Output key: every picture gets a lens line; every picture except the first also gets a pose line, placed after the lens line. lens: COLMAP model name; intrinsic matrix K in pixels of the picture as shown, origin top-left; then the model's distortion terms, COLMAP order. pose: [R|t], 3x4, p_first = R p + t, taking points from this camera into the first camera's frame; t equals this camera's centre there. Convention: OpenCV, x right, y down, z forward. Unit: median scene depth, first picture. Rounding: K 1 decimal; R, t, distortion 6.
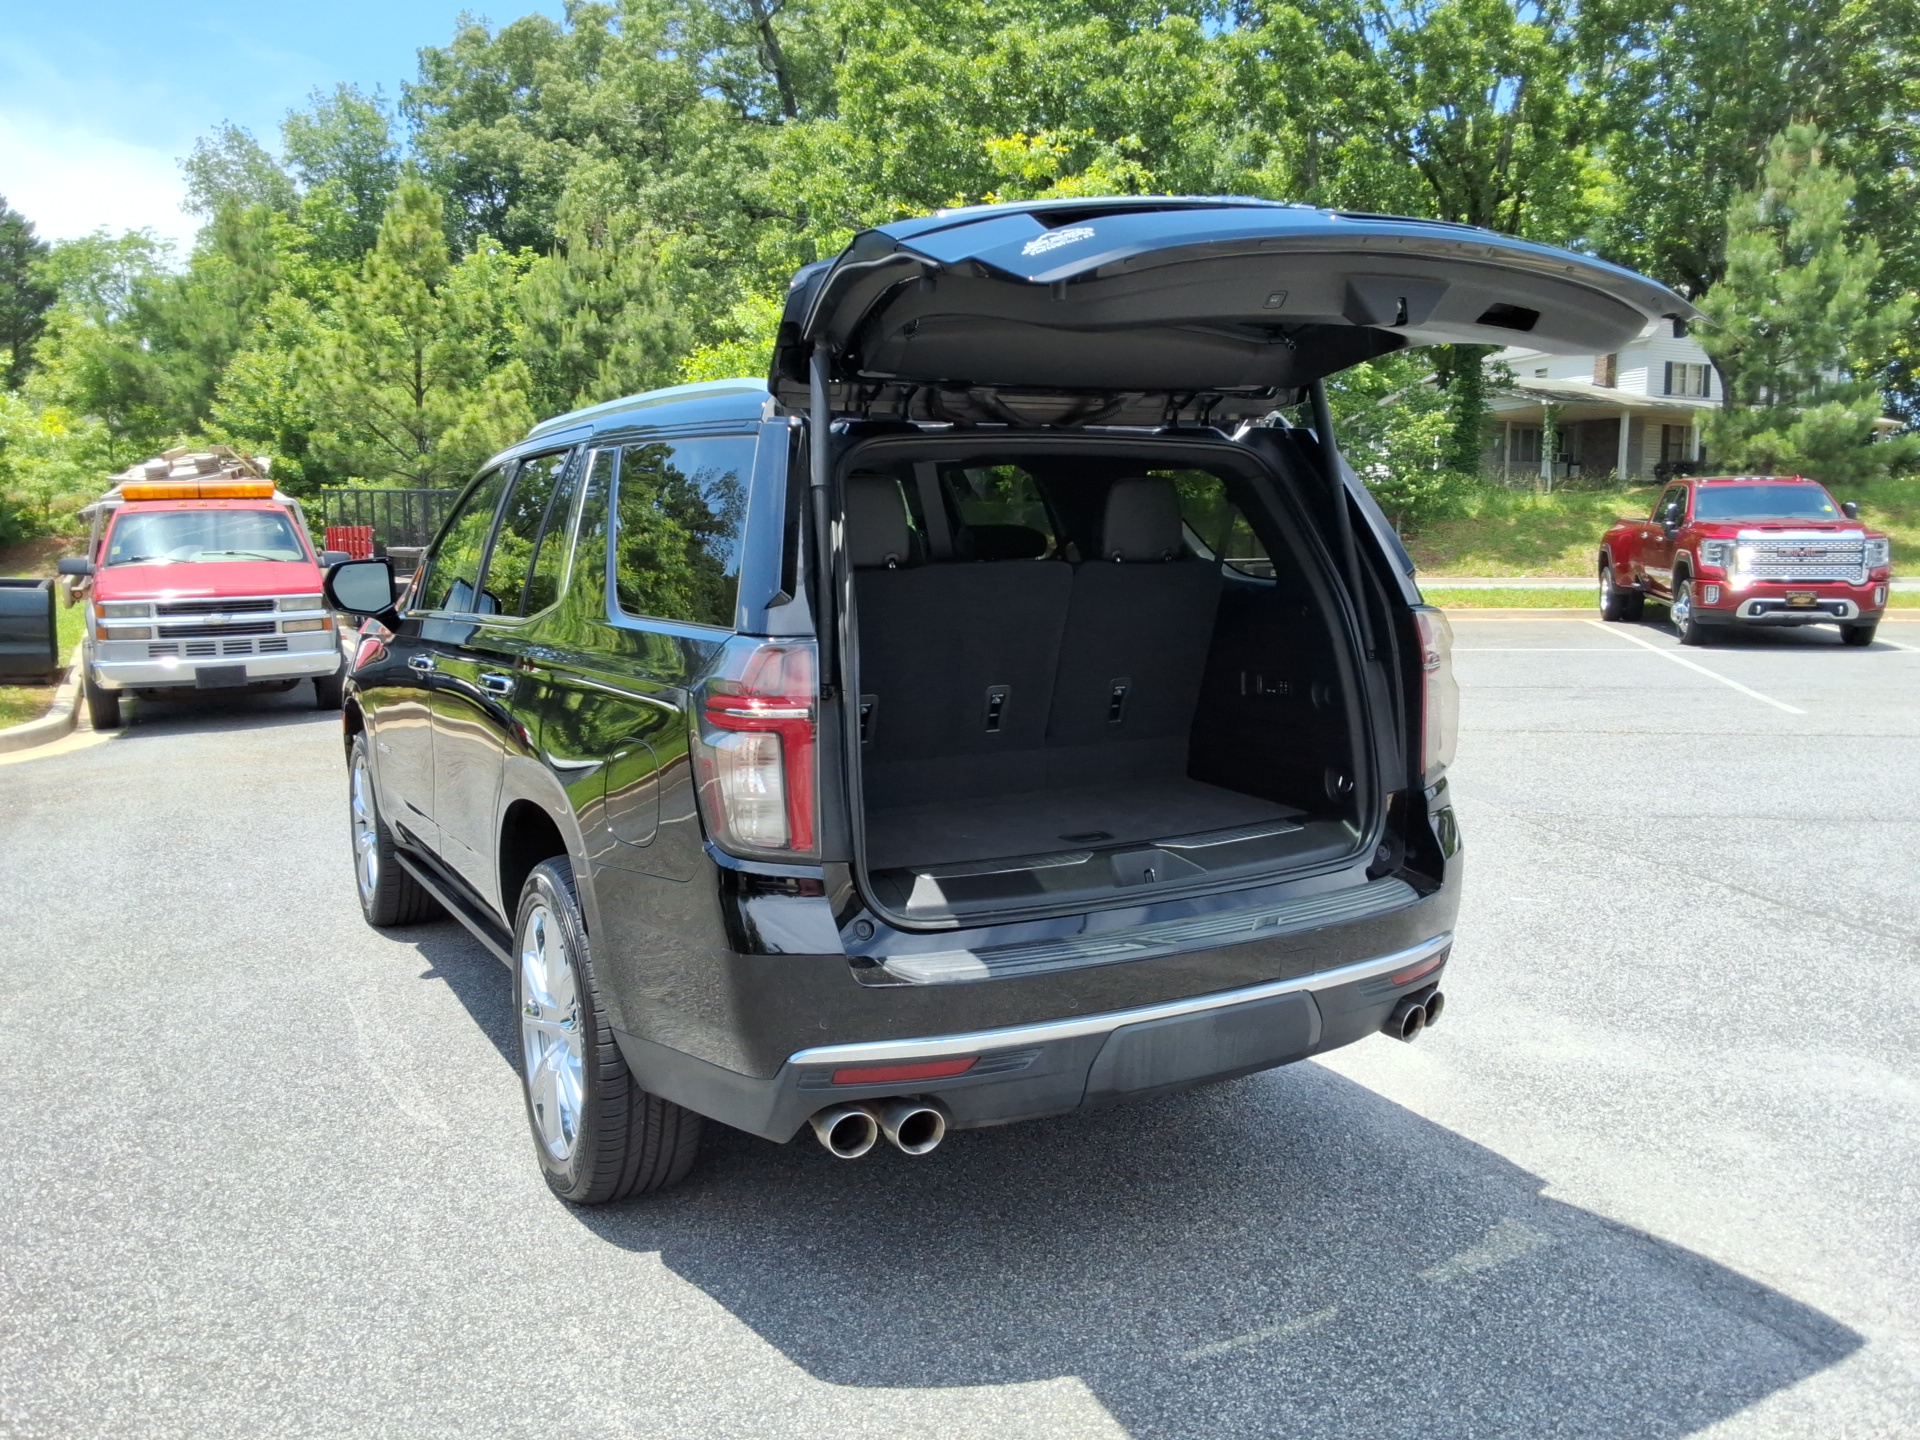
lens RADIAL K [[1542.6, 0, 974.6], [0, 1542.6, 696.9], [0, 0, 1]] dist [0.111929, -0.181170]
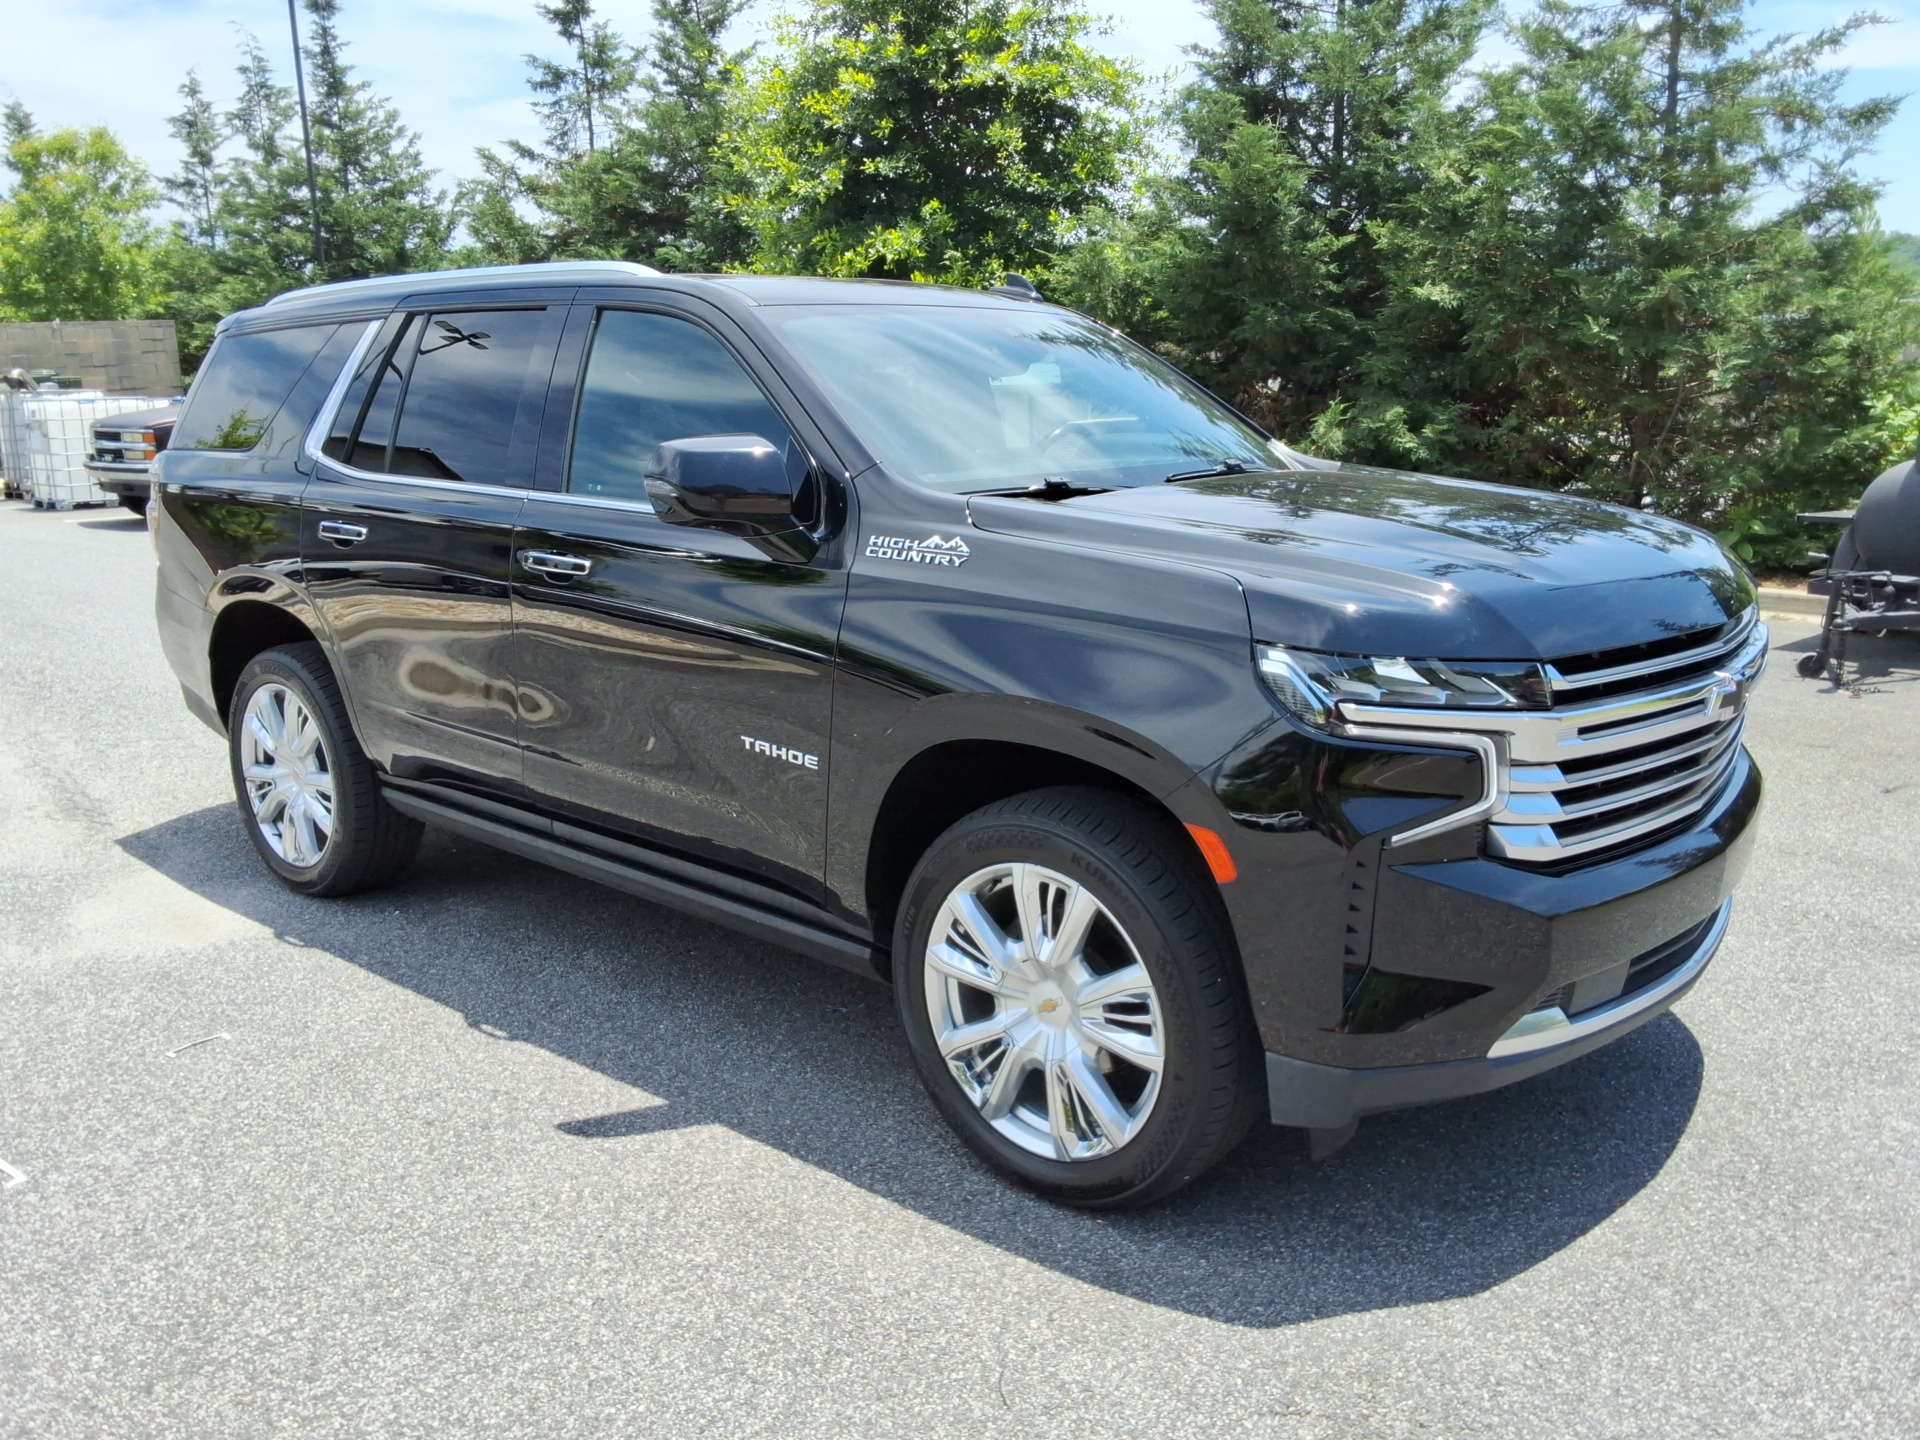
lens RADIAL K [[1561.3, 0, 993.3], [0, 1561.3, 696.6], [0, 0, 1]] dist [0.058989, -0.092006]
pose [[-0.936309, 0.095449, -0.337957, 0.006857], [-0.009896, 0.954801, 0.297081, -0.027411], [0.351038, 0.281504, -0.893044, 0.251942]]
